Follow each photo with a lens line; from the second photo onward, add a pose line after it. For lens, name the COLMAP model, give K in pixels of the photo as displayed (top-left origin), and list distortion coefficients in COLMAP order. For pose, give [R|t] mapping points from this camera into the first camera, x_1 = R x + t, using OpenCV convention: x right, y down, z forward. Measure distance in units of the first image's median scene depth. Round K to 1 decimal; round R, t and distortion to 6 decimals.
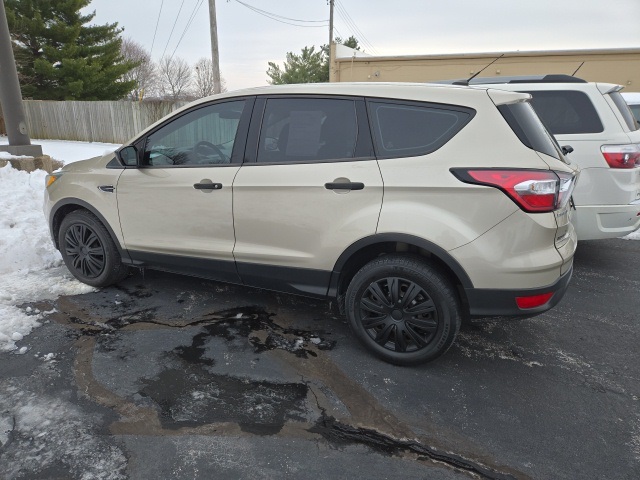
lens RADIAL K [[433.2, 0, 314.8], [0, 433.2, 239.7], [0, 0, 1]] dist [0.054911, -0.033899]
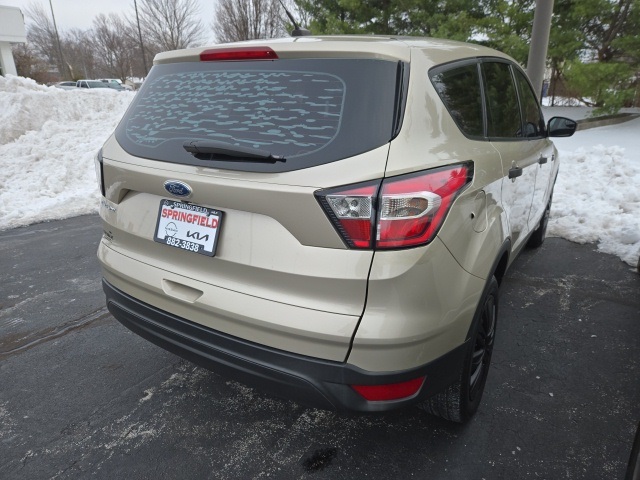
lens RADIAL K [[433.2, 0, 315.1], [0, 433.2, 240.6], [0, 0, 1]] dist [0.054911, -0.033899]
pose [[-0.124656, 0.319120, -0.939481, 0.927664], [-0.279439, 0.897247, 0.341851, -0.275087], [0.952037, 0.305141, -0.022673, 1.008737]]
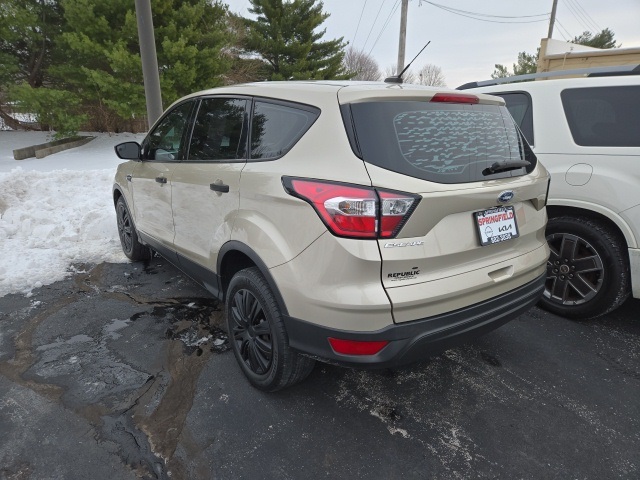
lens RADIAL K [[433.2, 0, 321.5], [0, 433.2, 243.3], [0, 0, 1]] dist [0.054911, -0.033899]
pose [[0.884262, 0.134495, -0.447205, 0.560513], [-0.137349, 0.990176, 0.026211, -0.044853], [0.446337, 0.038246, 0.894047, 0.183138]]
